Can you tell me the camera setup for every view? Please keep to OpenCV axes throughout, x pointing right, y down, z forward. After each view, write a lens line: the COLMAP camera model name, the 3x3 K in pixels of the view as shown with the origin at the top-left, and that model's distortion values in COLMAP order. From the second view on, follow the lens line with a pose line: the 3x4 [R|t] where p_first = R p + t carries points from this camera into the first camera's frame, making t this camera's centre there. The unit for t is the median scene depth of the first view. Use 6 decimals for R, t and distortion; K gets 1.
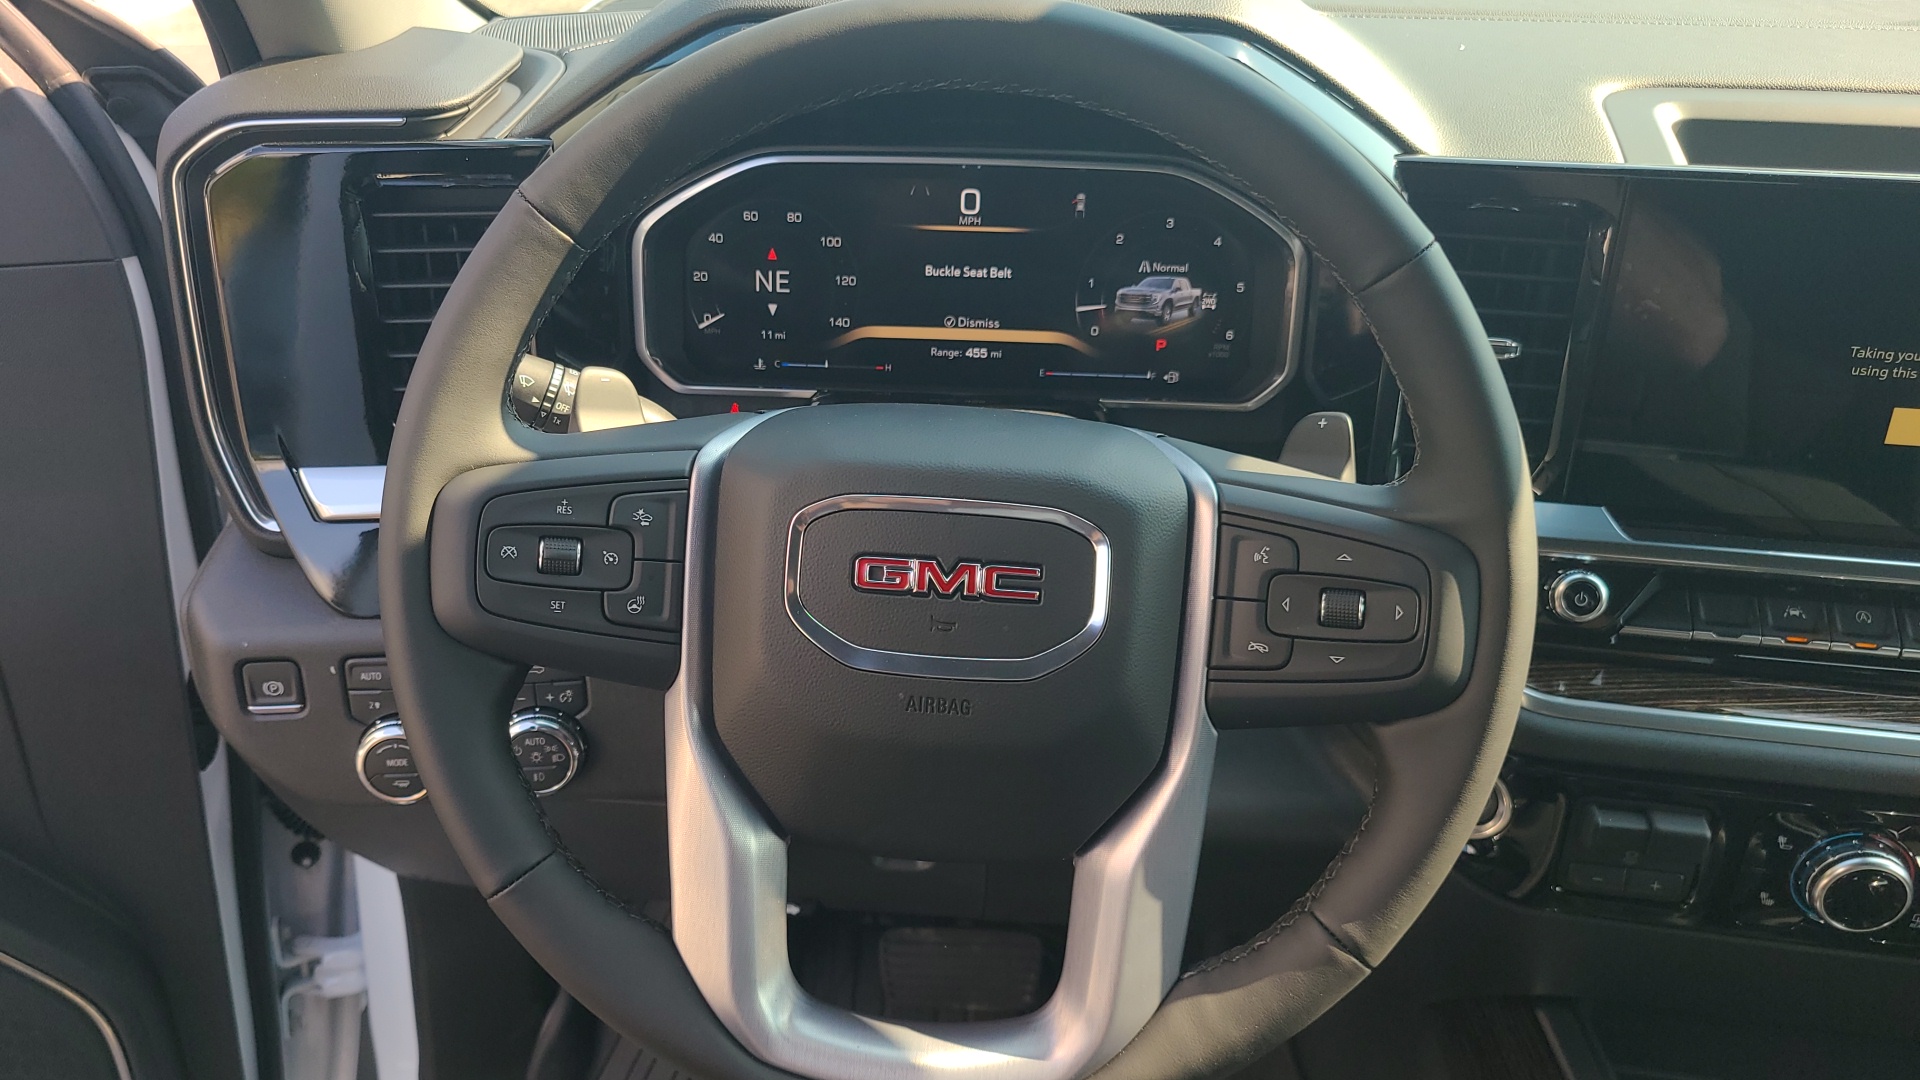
lens RADIAL K [[1420.0, 0, 896.4], [0, 1420.0, 538.3], [0, 0, 1]] dist [0.026722, -0.005834]
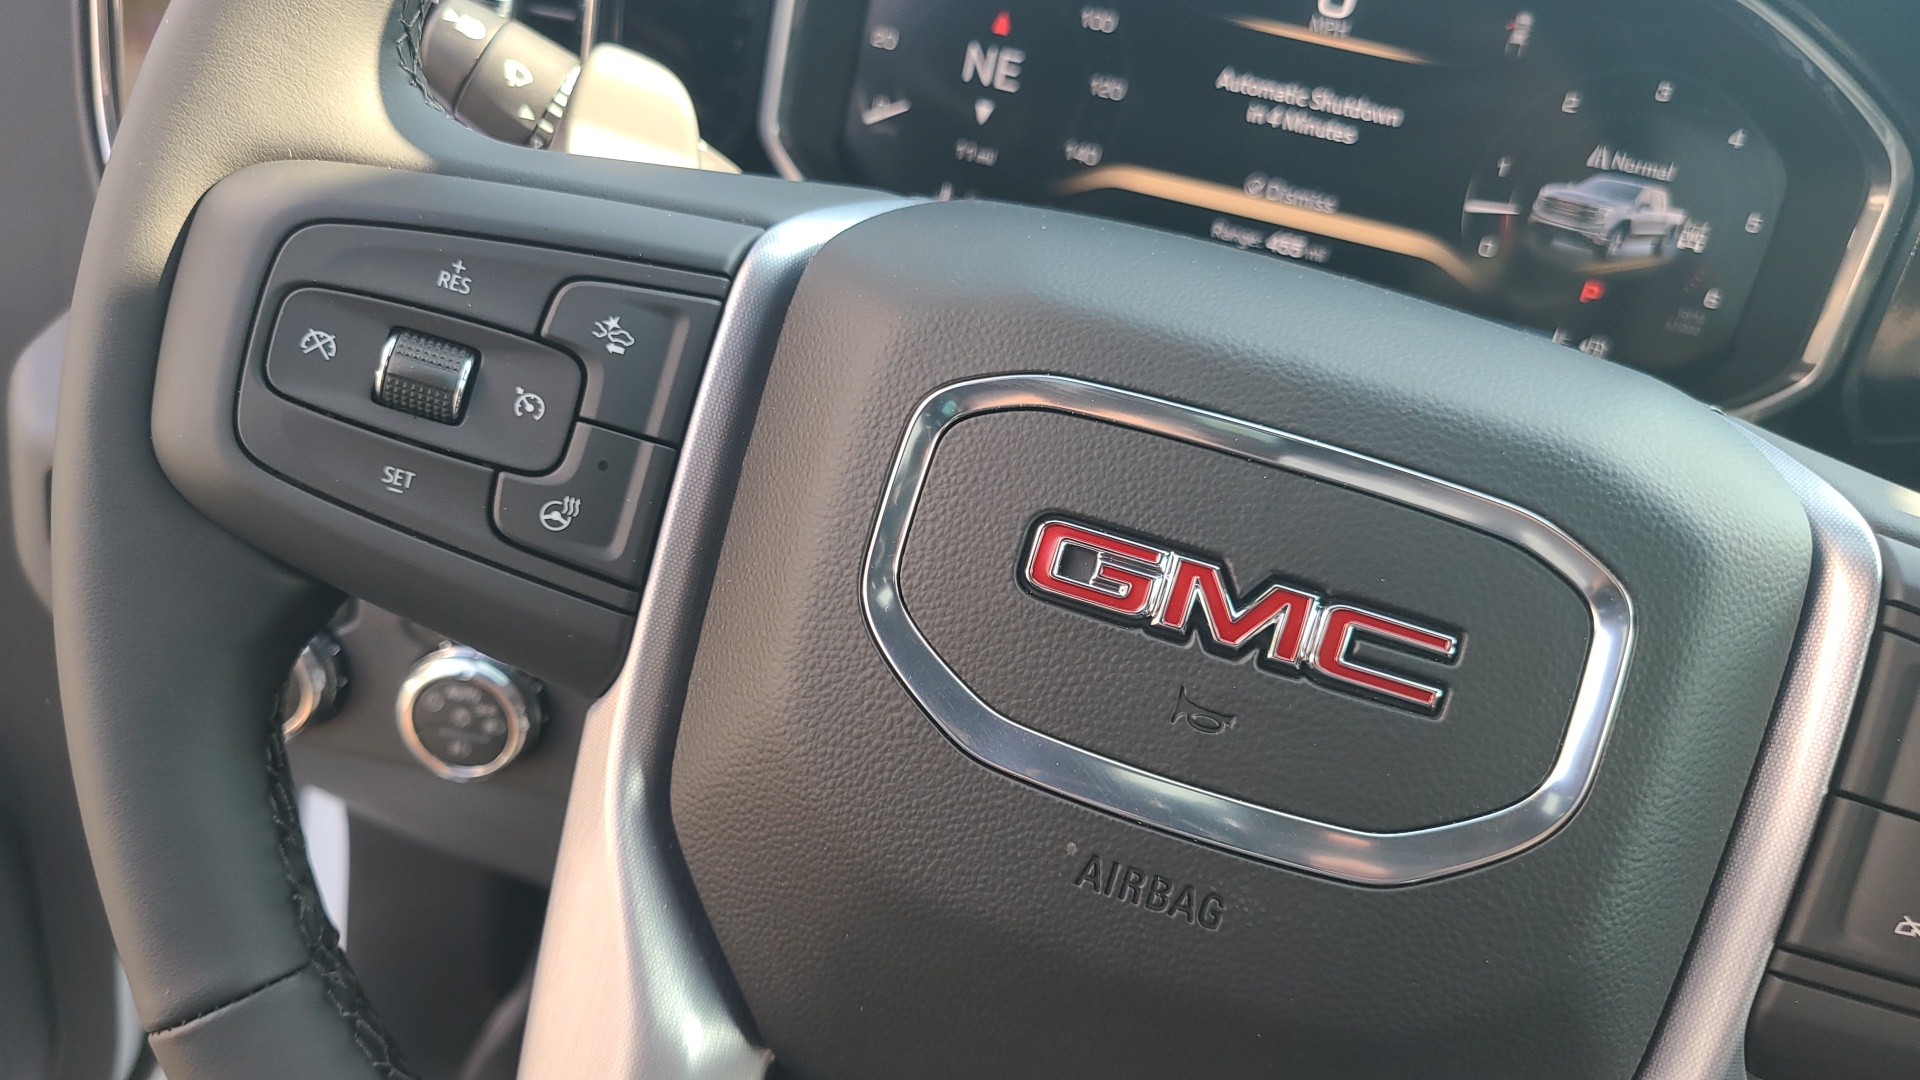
lens RADIAL K [[1445.5, 0, 916.2], [0, 1445.5, 543.8], [0, 0, 1]] dist [-0.003269, 0.000308]
pose [[0.970899, 0.221963, -0.089934, -0.022806], [-0.219115, 0.974857, 0.040525, 0.011096], [0.096667, -0.019640, 0.995123, 0.524686]]
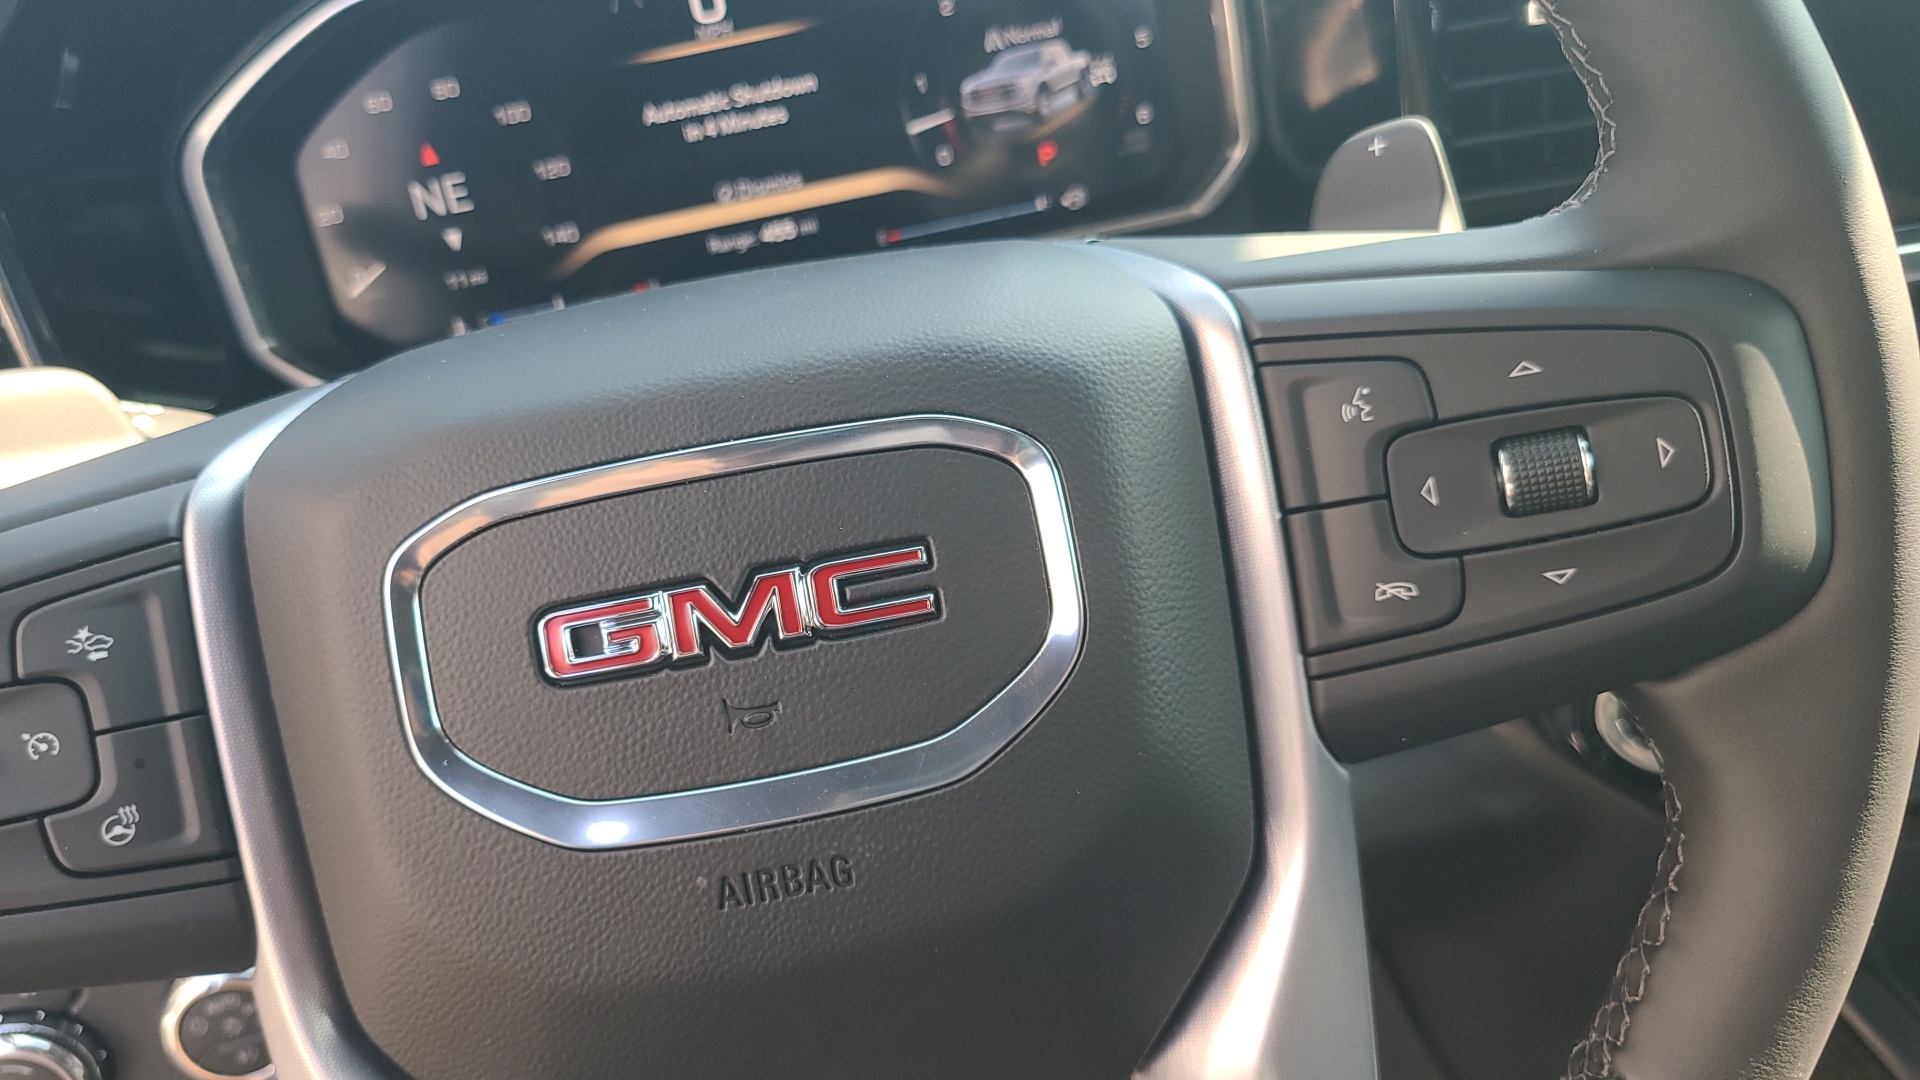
lens RADIAL K [[1445.5, 0, 916.2], [0, 1445.5, 543.8], [0, 0, 1]] dist [-0.003269, 0.000308]
pose [[0.967894, -0.245146, 0.055535, 0.068620], [0.243750, 0.969350, 0.030756, 0.005221], [-0.061373, -0.016232, 0.997983, 0.495029]]
